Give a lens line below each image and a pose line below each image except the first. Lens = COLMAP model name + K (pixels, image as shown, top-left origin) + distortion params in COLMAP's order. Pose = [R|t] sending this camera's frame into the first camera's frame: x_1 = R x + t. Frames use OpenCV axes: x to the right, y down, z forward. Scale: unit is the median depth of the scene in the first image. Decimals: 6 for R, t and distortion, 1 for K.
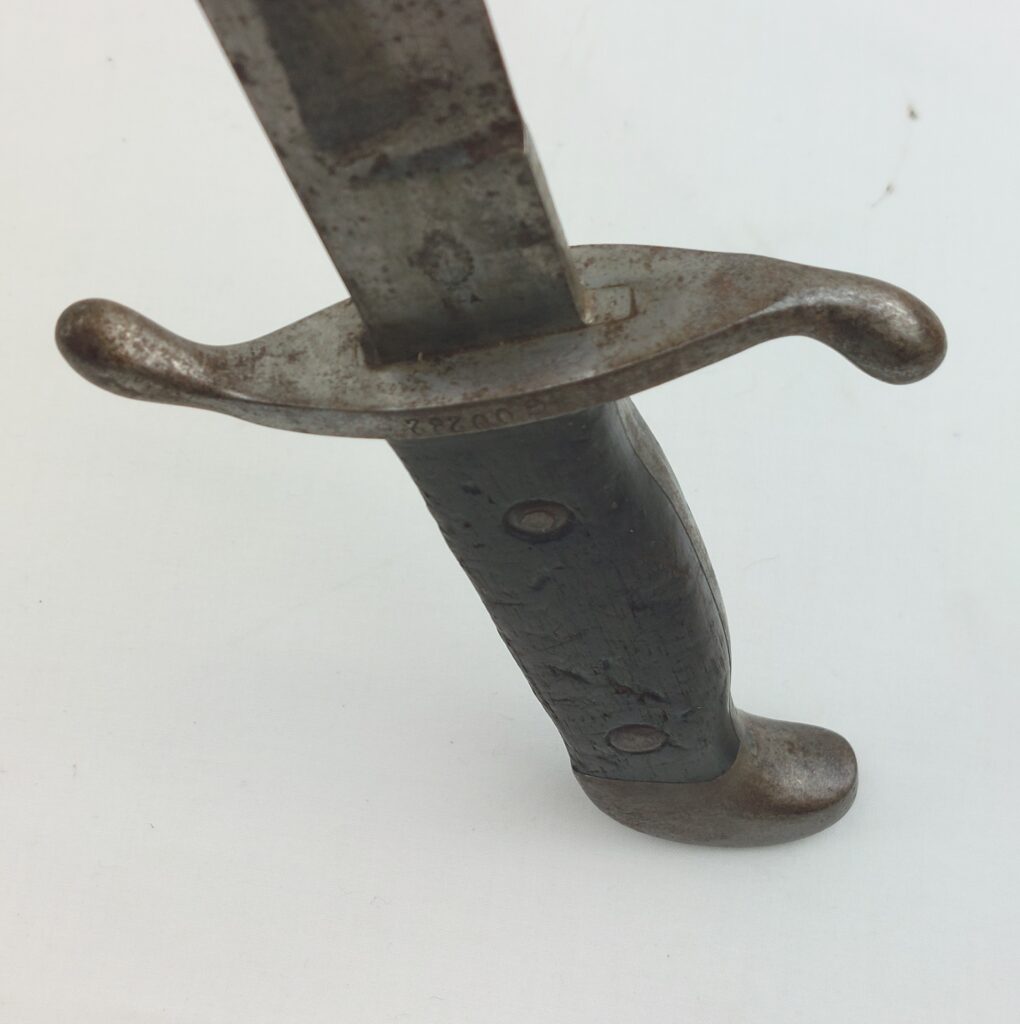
lens RADIAL K [[2002.4, 0, 510.0], [0, 2002.4, 512.0], [0, 0, 1]] dist [0.346286, -2.016971]
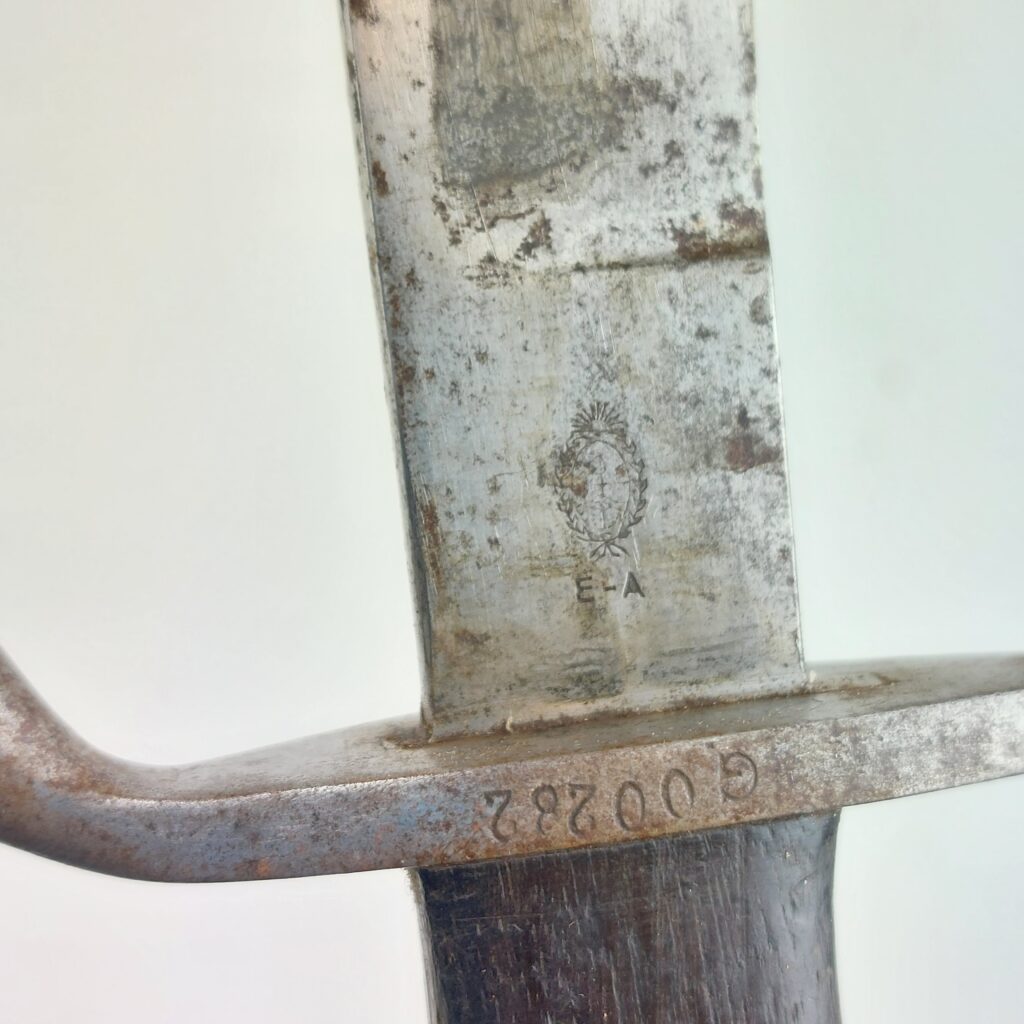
lens RADIAL K [[2070.5, 0, 512.0], [0, 2070.5, 512.0], [0, 0, 1]] dist [0.262814, -1.430056]
pose [[0.983960, 0.141170, 0.109055, -0.123473], [-0.007833, 0.644943, -0.764191, 0.344308], [-0.178215, 0.751079, 0.635704, 0.645365]]
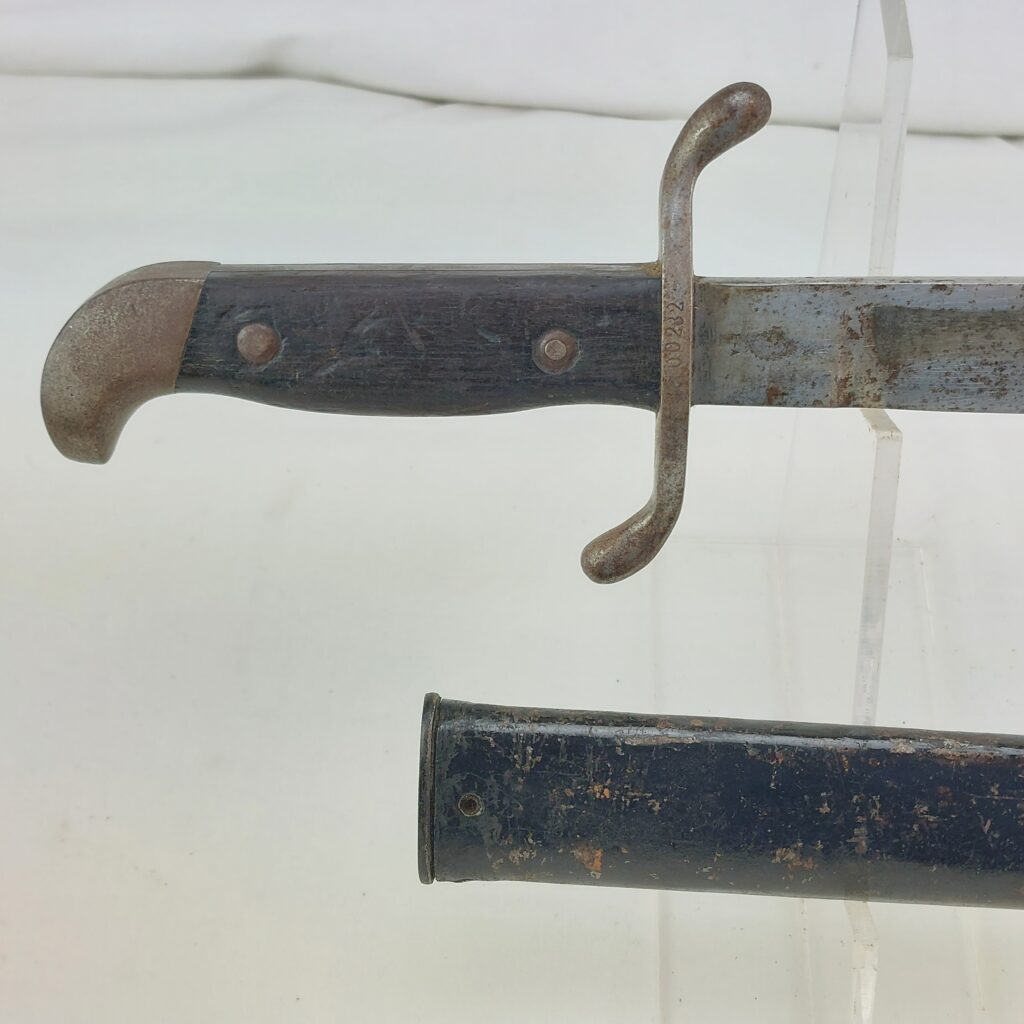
lens RADIAL K [[1999.0, 0, 512.0], [0, 1999.0, 512.0], [0, 0, 1]] dist [0.327571, -2.179817]
pose [[-0.258370, 0.918399, 0.299646, -0.377467], [-0.598237, 0.091439, -0.796085, 1.464699], [-0.758523, -0.384943, 0.525795, 0.189926]]
